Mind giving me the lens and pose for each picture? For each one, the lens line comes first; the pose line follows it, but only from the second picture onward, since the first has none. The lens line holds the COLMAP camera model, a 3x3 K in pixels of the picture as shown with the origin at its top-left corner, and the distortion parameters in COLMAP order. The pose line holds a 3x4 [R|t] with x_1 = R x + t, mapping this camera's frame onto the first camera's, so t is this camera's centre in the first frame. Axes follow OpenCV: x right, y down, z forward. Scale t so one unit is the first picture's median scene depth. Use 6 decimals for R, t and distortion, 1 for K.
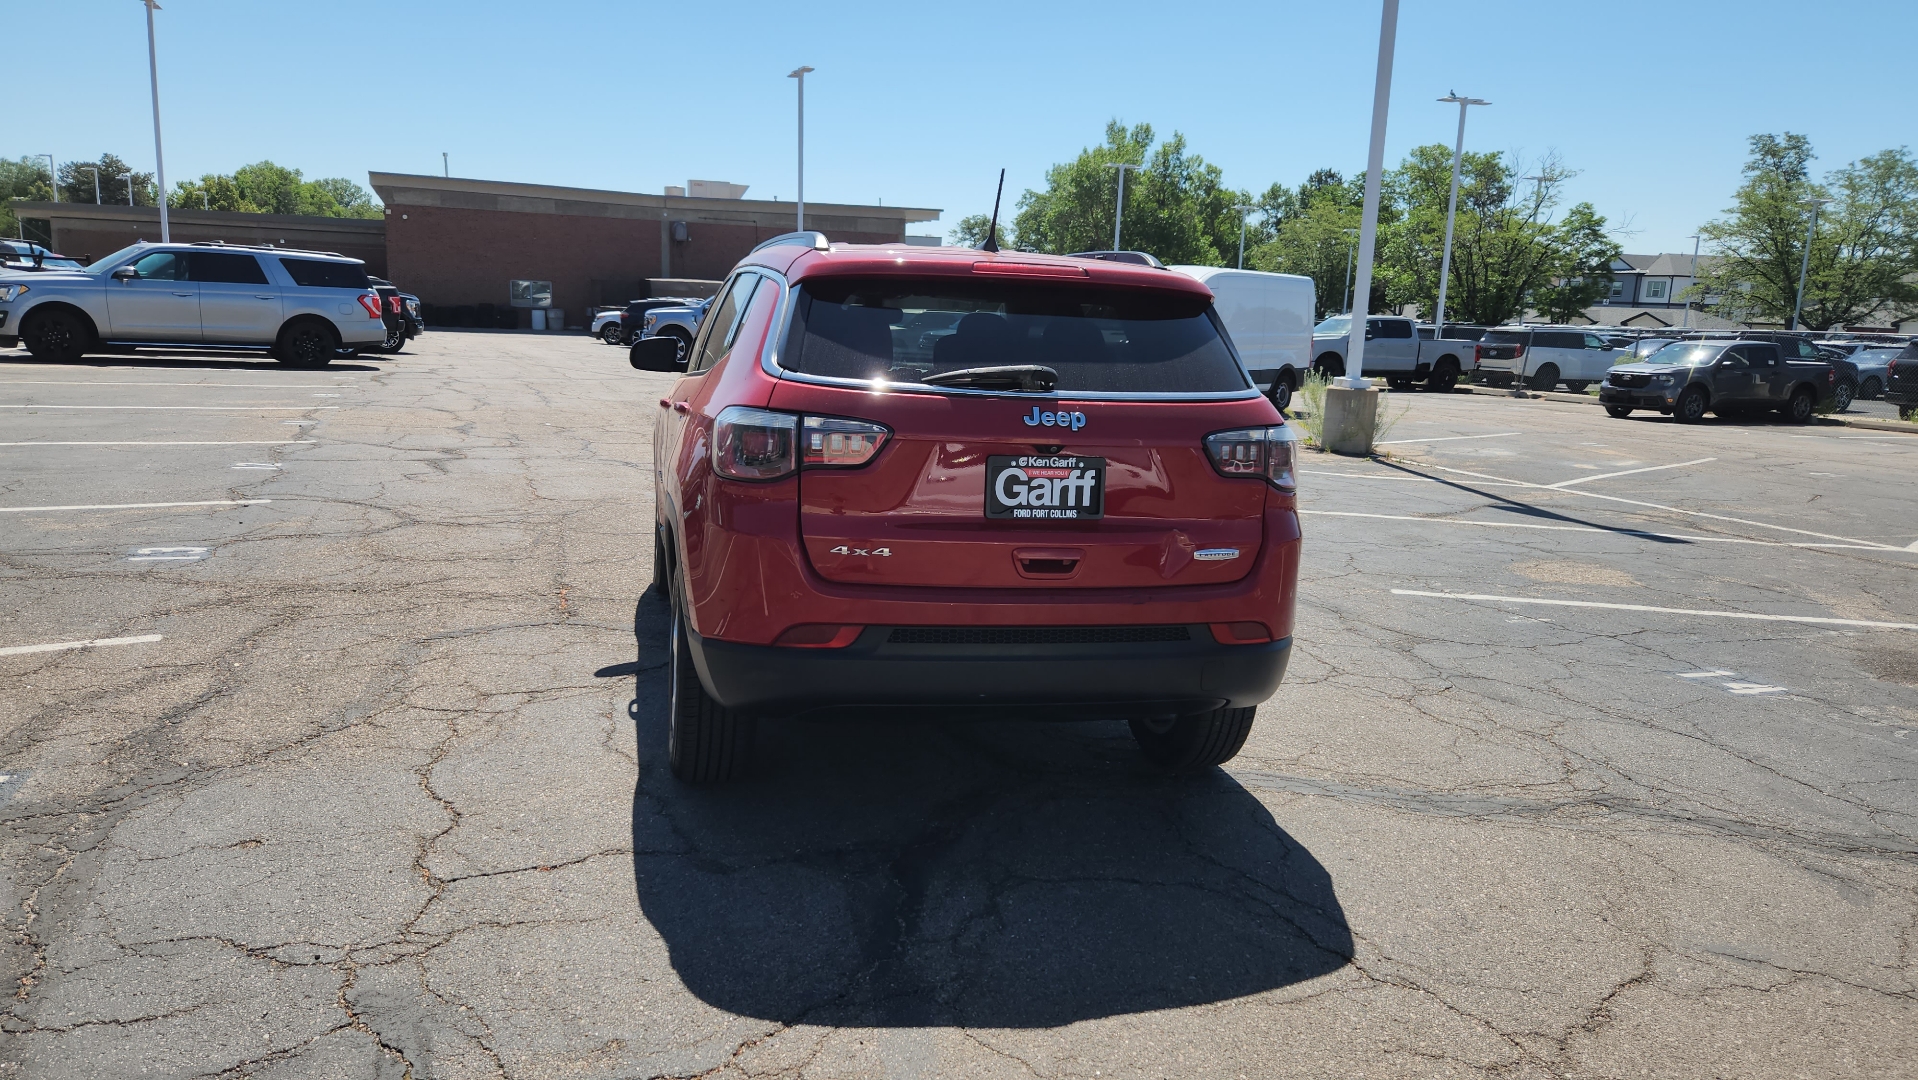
lens RADIAL K [[1278.0, 0, 929.7], [0, 1278.0, 535.4], [0, 0, 1]] dist [0.072007, -0.058549]
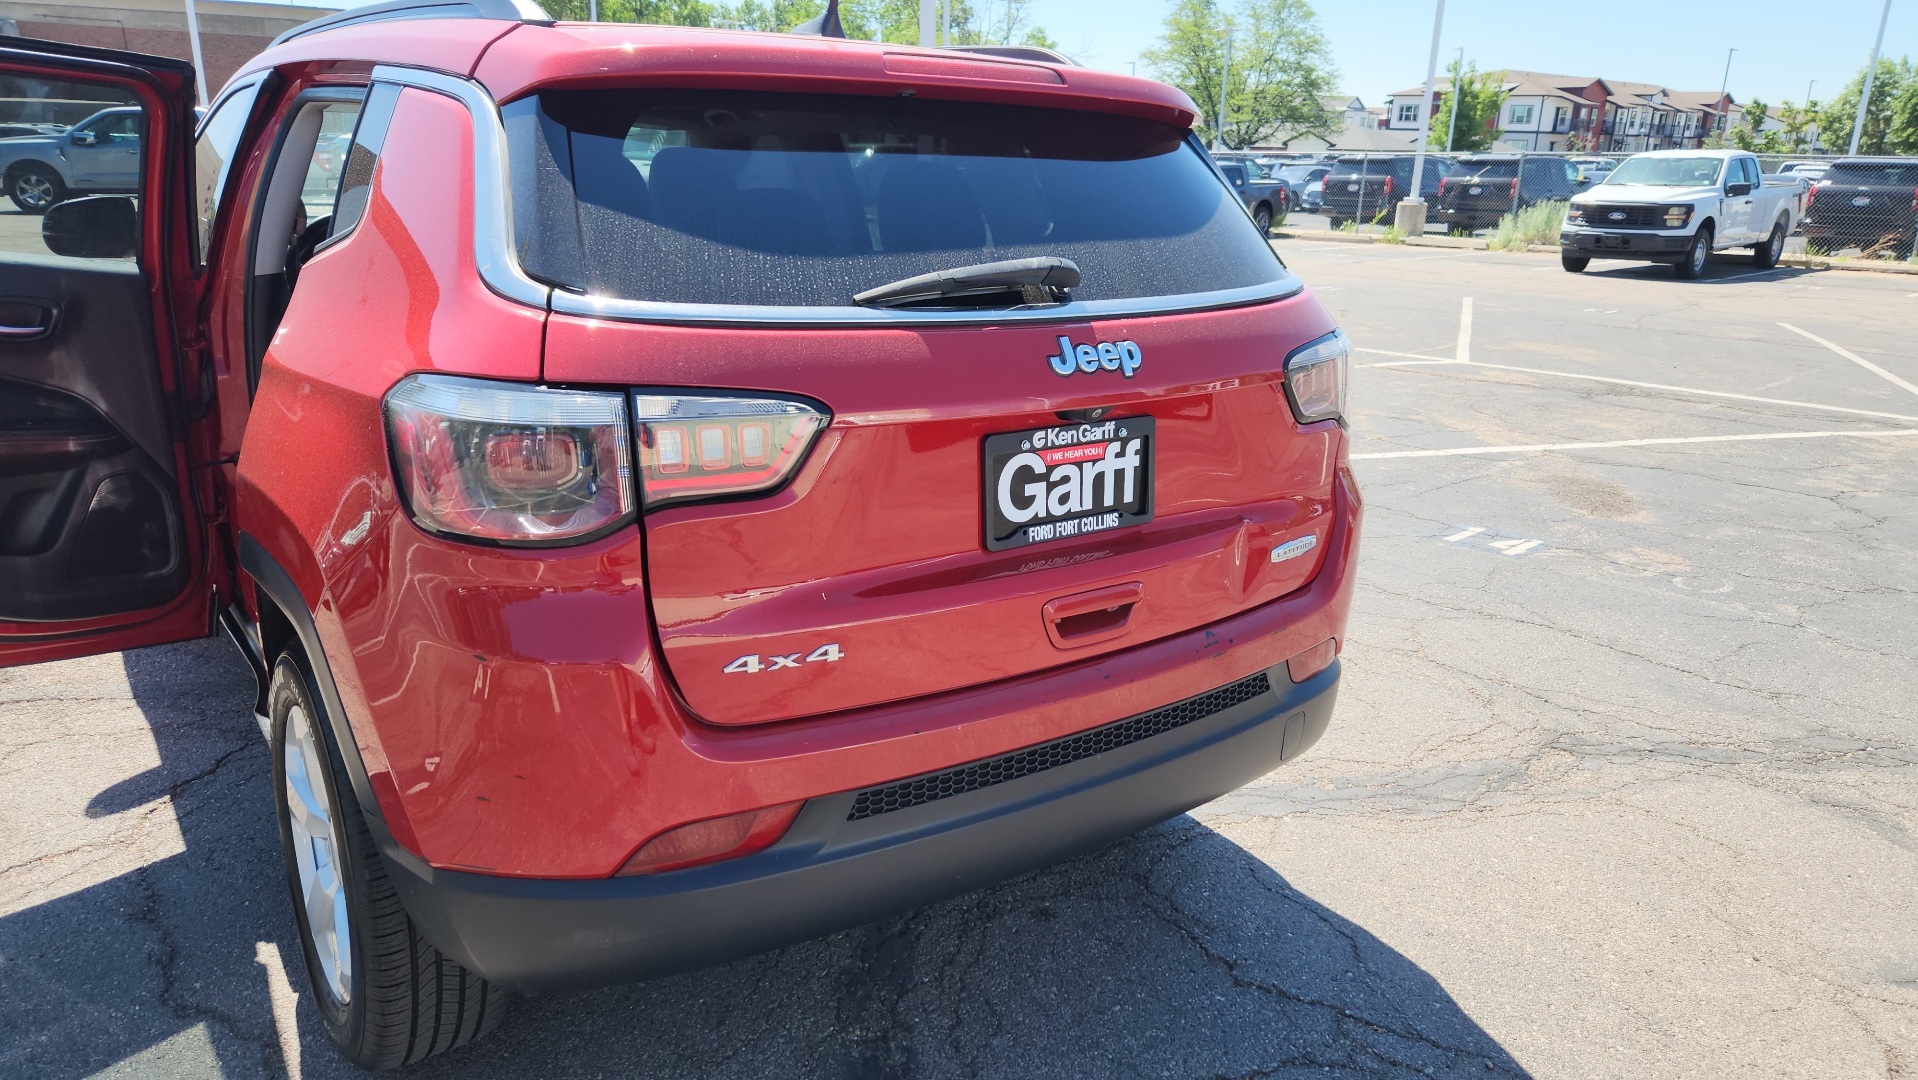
lens RADIAL K [[1293.7, 0, 964.4], [0, 1293.7, 545.0], [0, 0, 1]] dist [0.067527, -0.059409]
pose [[0.916727, -0.131231, 0.377347, -0.105060], [0.080819, 0.985899, 0.146529, -0.060220], [-0.391255, -0.103830, 0.914406, 0.316593]]
